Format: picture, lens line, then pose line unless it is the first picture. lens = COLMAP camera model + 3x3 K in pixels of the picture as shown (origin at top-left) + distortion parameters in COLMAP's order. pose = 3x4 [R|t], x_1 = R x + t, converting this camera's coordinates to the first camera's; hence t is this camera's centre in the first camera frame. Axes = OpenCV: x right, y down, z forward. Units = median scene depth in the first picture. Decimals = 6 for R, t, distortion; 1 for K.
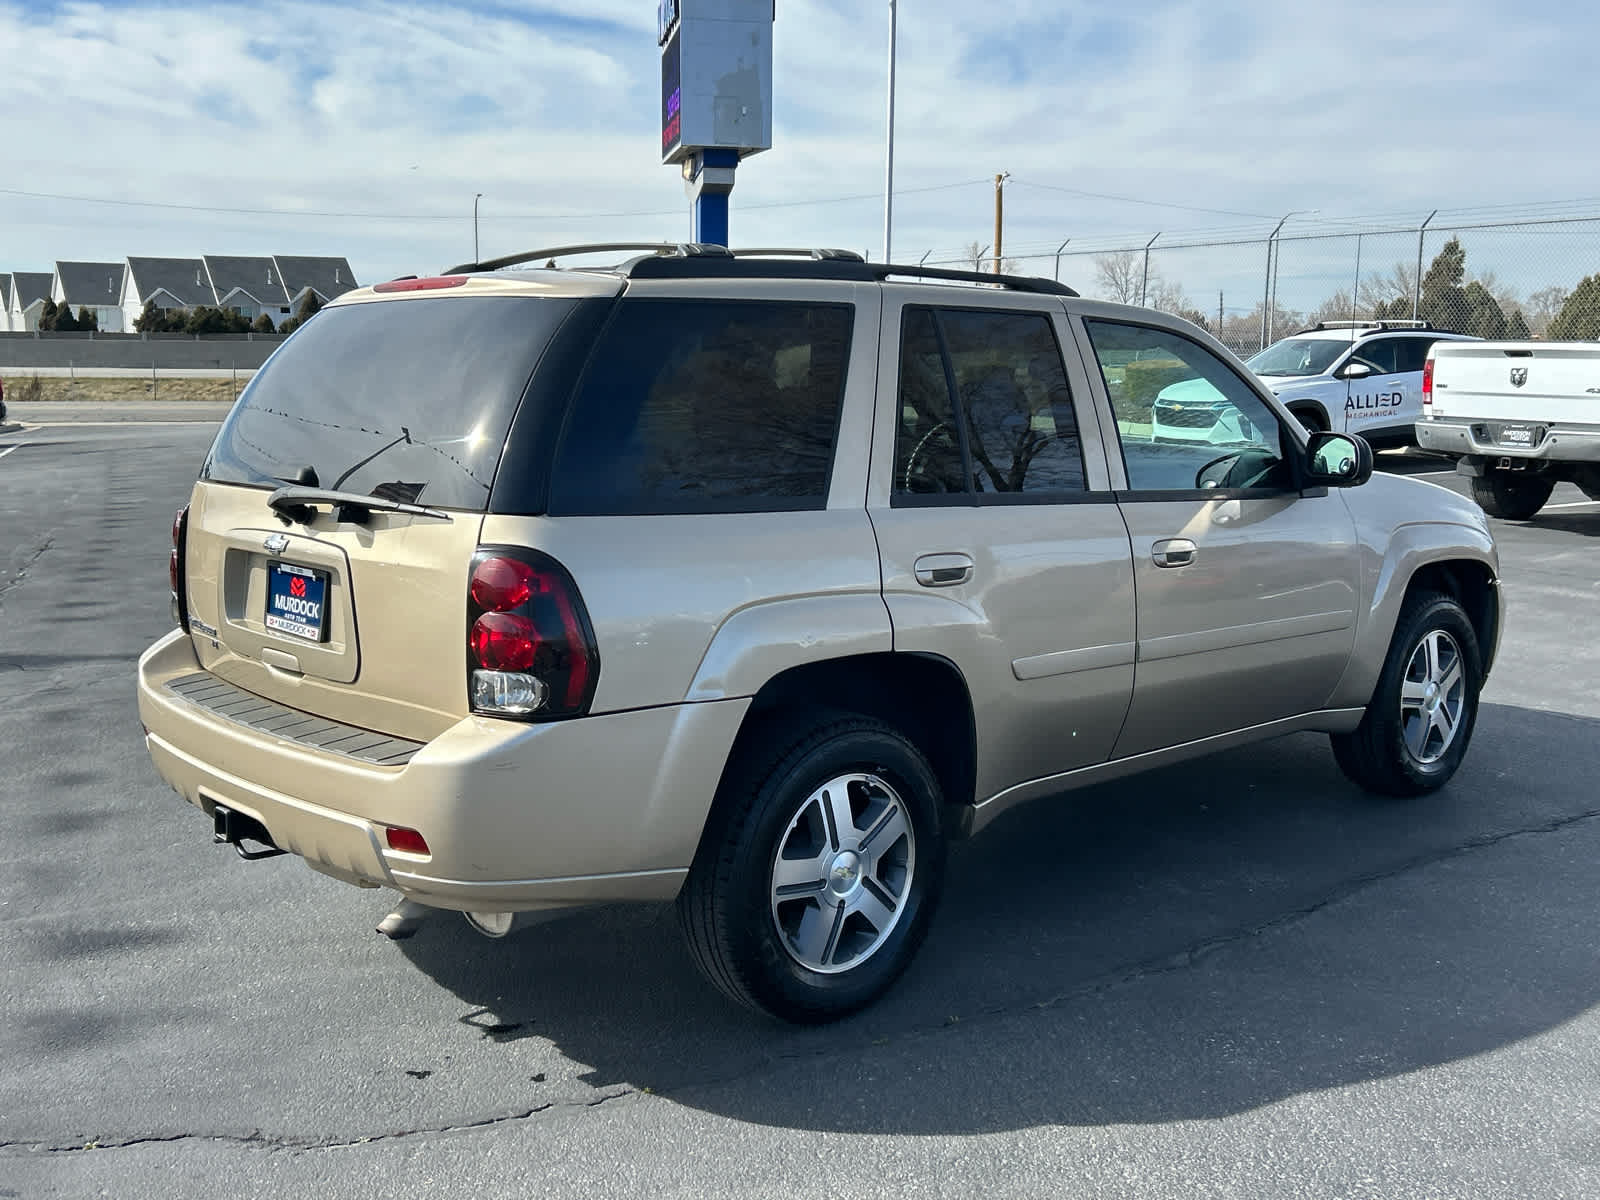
lens RADIAL K [[1606.5, 0, 762.2], [0, 1606.5, 593.2], [0, 0, 1]] dist [0.040918, 0.000000]
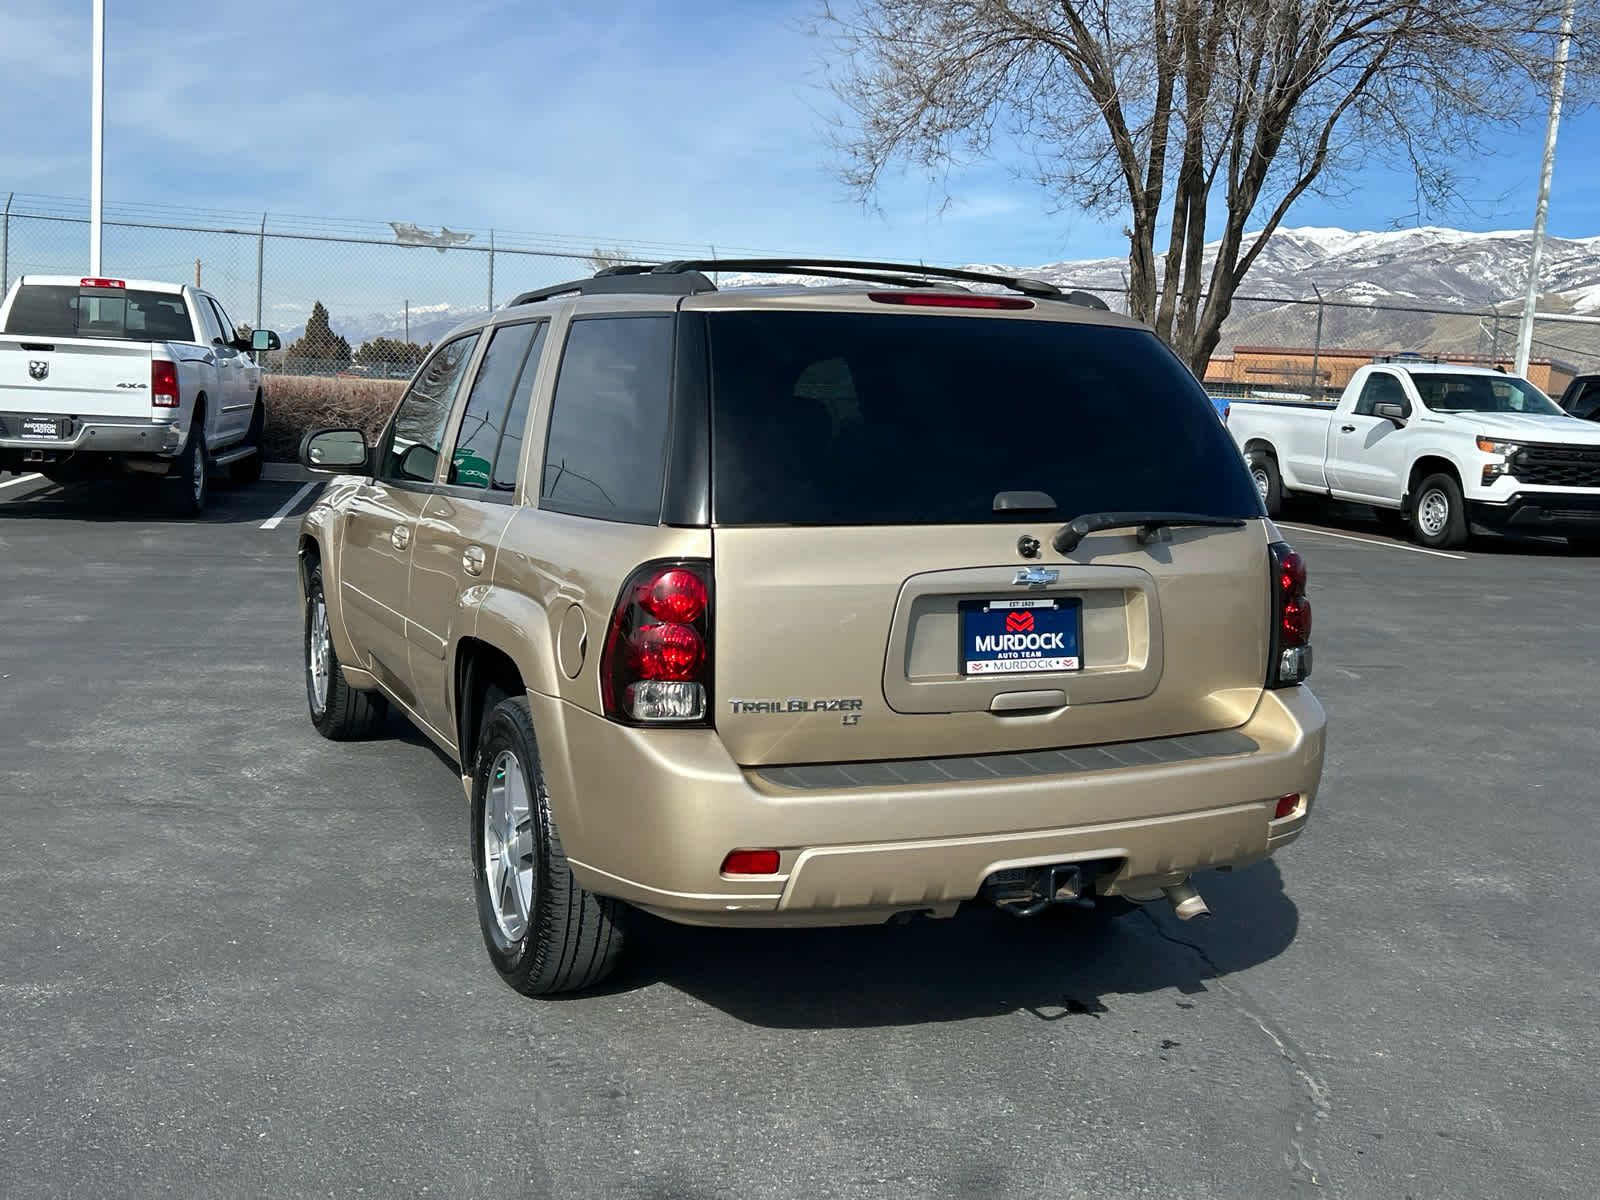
lens RADIAL K [[1606.5, 0, 776.0], [0, 1606.5, 581.5], [0, 0, 1]] dist [0.040918, 0.000000]
pose [[0.302403, -0.105975, 0.947271, -0.798685], [0.101613, 0.991721, 0.078509, -0.075557], [-0.947748, 0.072514, 0.310668, 0.554117]]
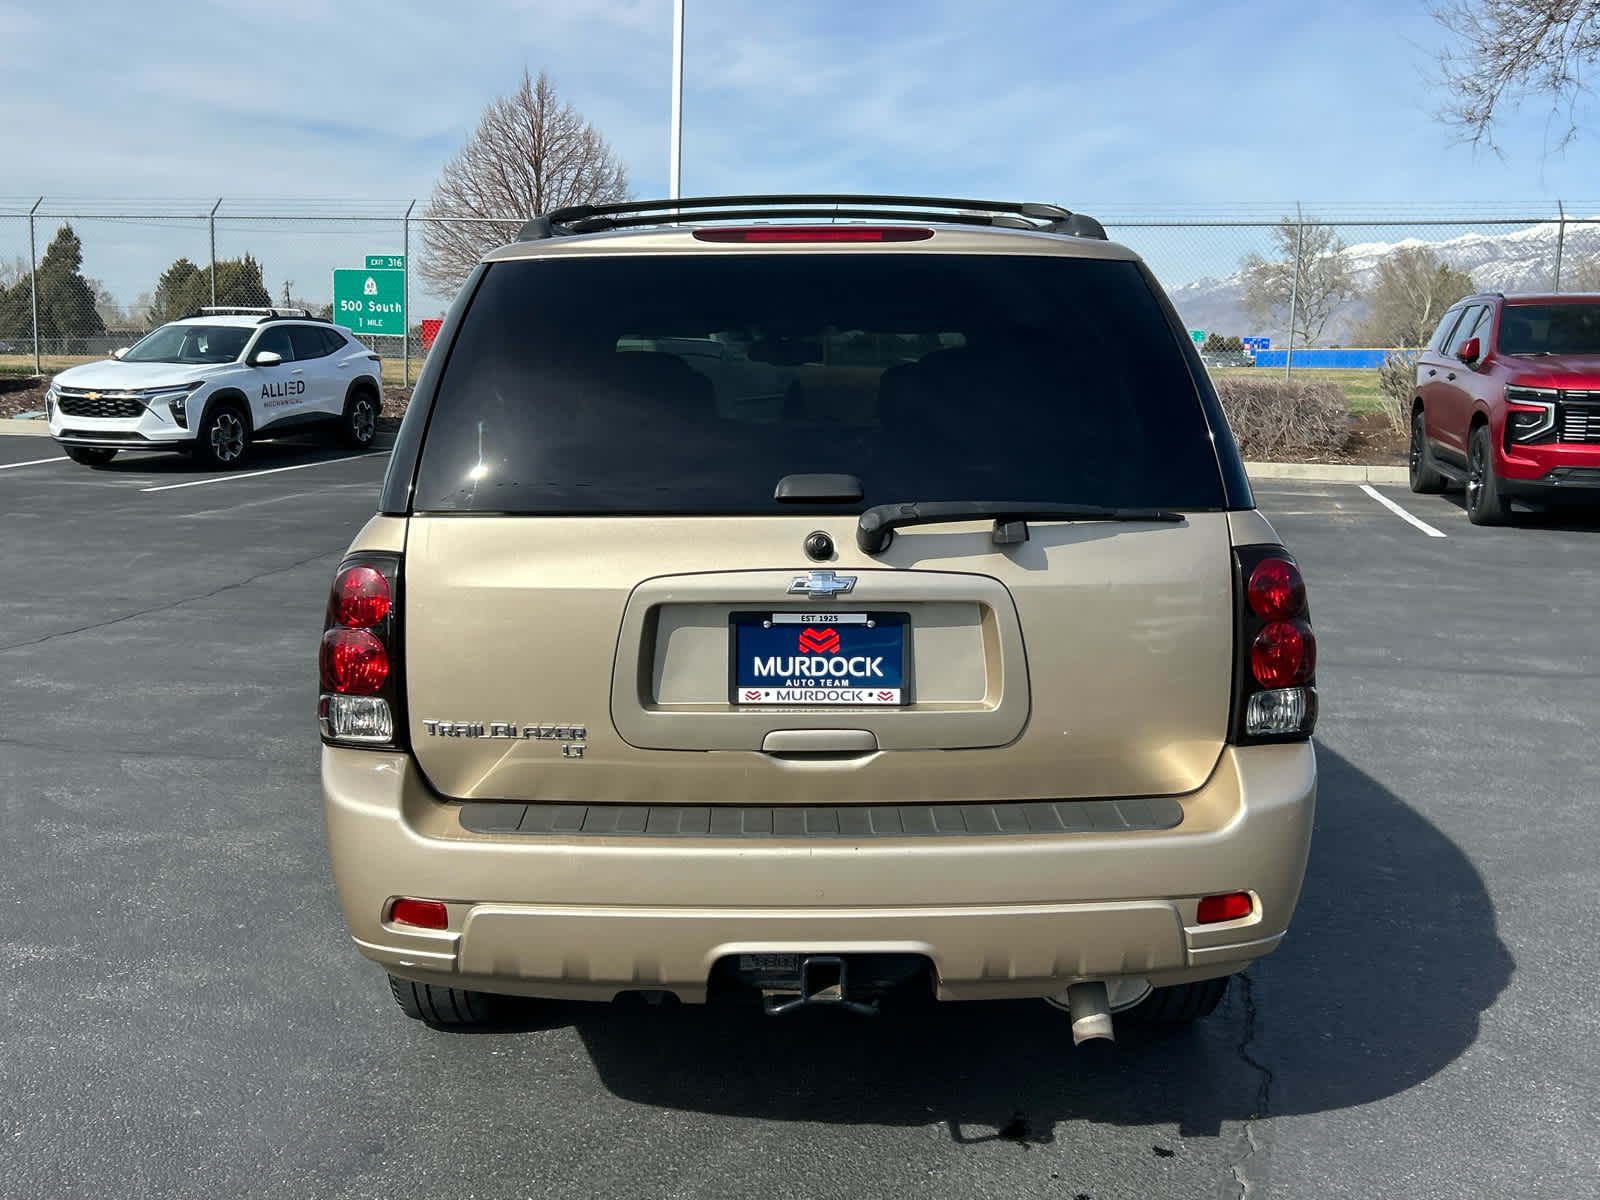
lens RADIAL K [[1606.5, 0, 787.3], [0, 1606.5, 608.7], [0, 0, 1]] dist [0.040918, 0.000000]
pose [[0.659659, -0.114388, 0.742810, -0.553239], [0.102703, 0.992798, 0.061678, -0.042824], [-0.744515, 0.035603, 0.666656, 0.342664]]
